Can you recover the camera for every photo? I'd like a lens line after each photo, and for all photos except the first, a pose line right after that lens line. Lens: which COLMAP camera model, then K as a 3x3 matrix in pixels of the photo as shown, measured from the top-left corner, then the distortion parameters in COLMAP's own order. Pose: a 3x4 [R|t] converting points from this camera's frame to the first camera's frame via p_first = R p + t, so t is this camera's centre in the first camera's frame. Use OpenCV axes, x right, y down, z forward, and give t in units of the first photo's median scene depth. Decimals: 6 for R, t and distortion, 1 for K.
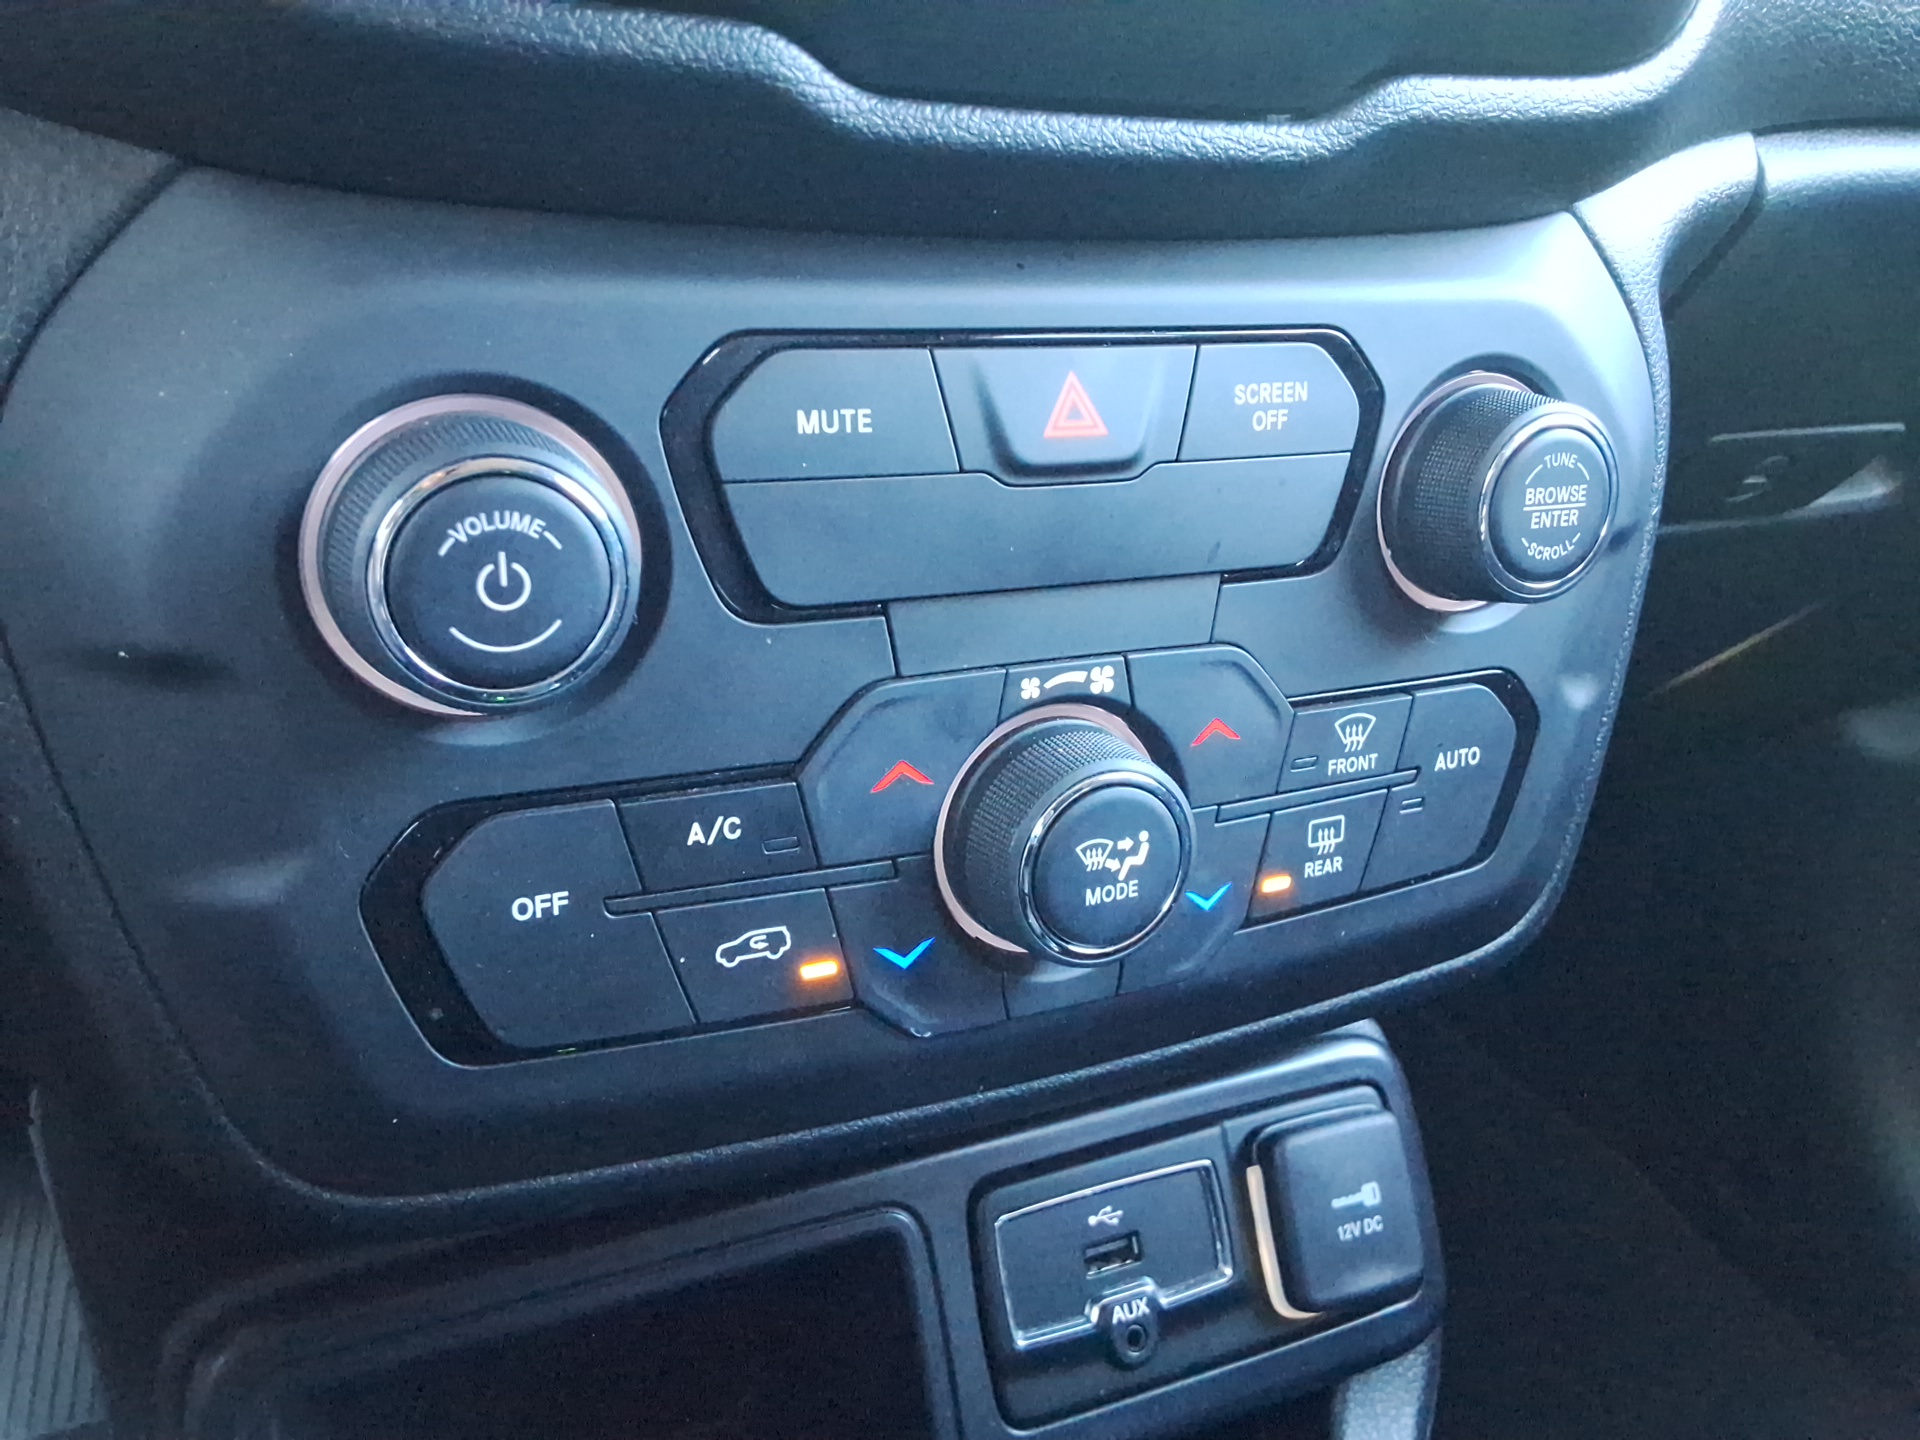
lens RADIAL K [[1547.8, 0, 972.7], [0, 1547.8, 701.9], [0, 0, 1]] dist [0.111244, -0.167019]
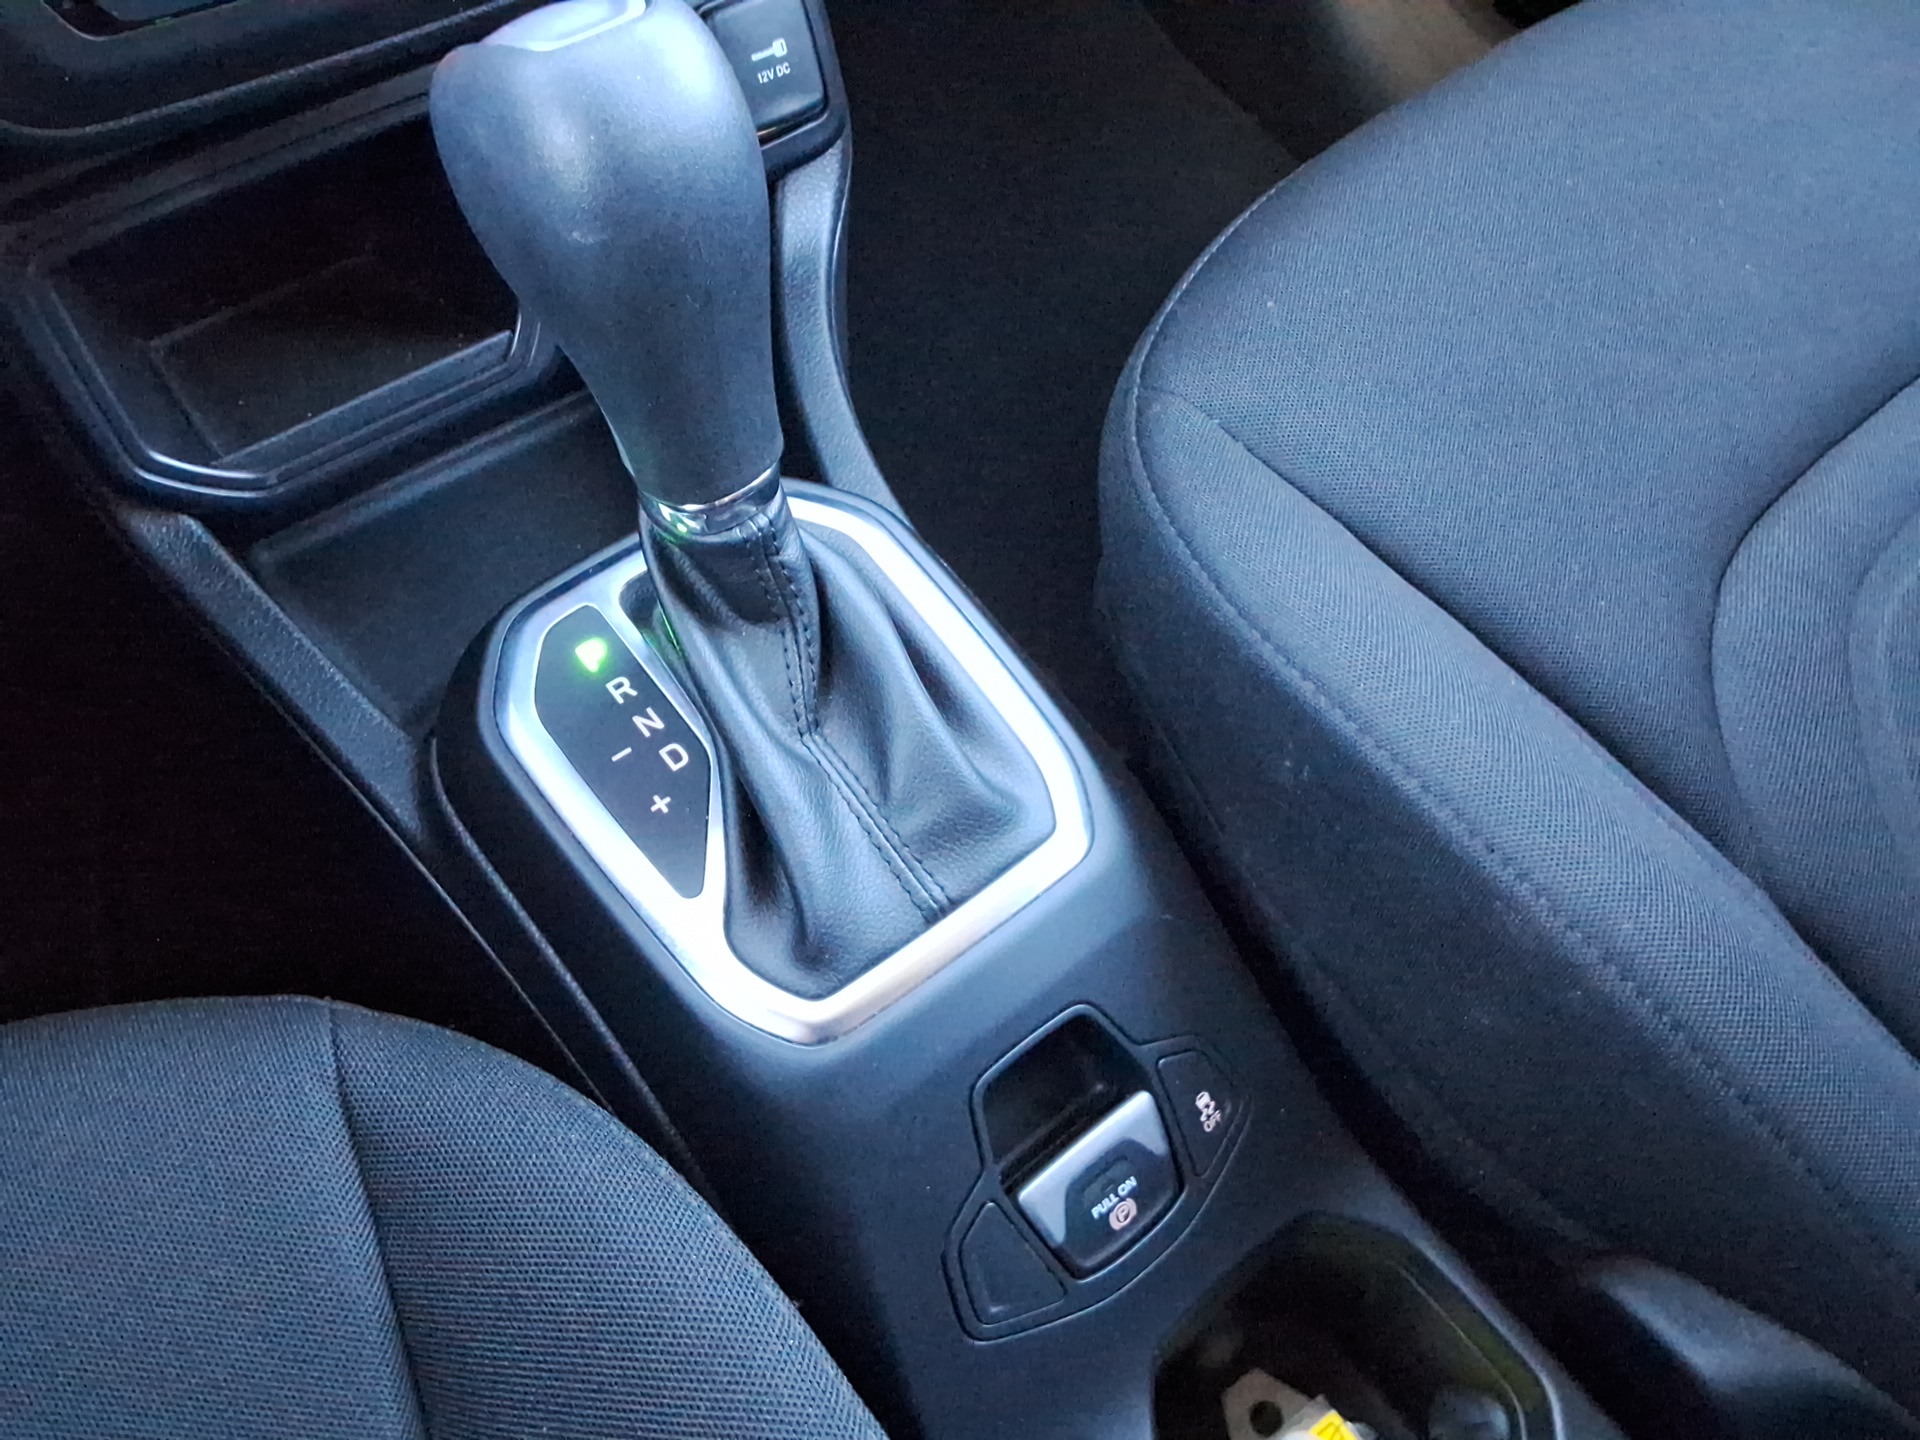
lens RADIAL K [[1547.8, 0, 972.7], [0, 1547.8, 701.9], [0, 0, 1]] dist [0.111244, -0.167019]
pose [[0.971435, -0.177059, 0.157999, 0.106441], [0.032992, 0.760110, 0.648956, -0.173751], [-0.235001, -0.625206, 0.744239, -0.532908]]
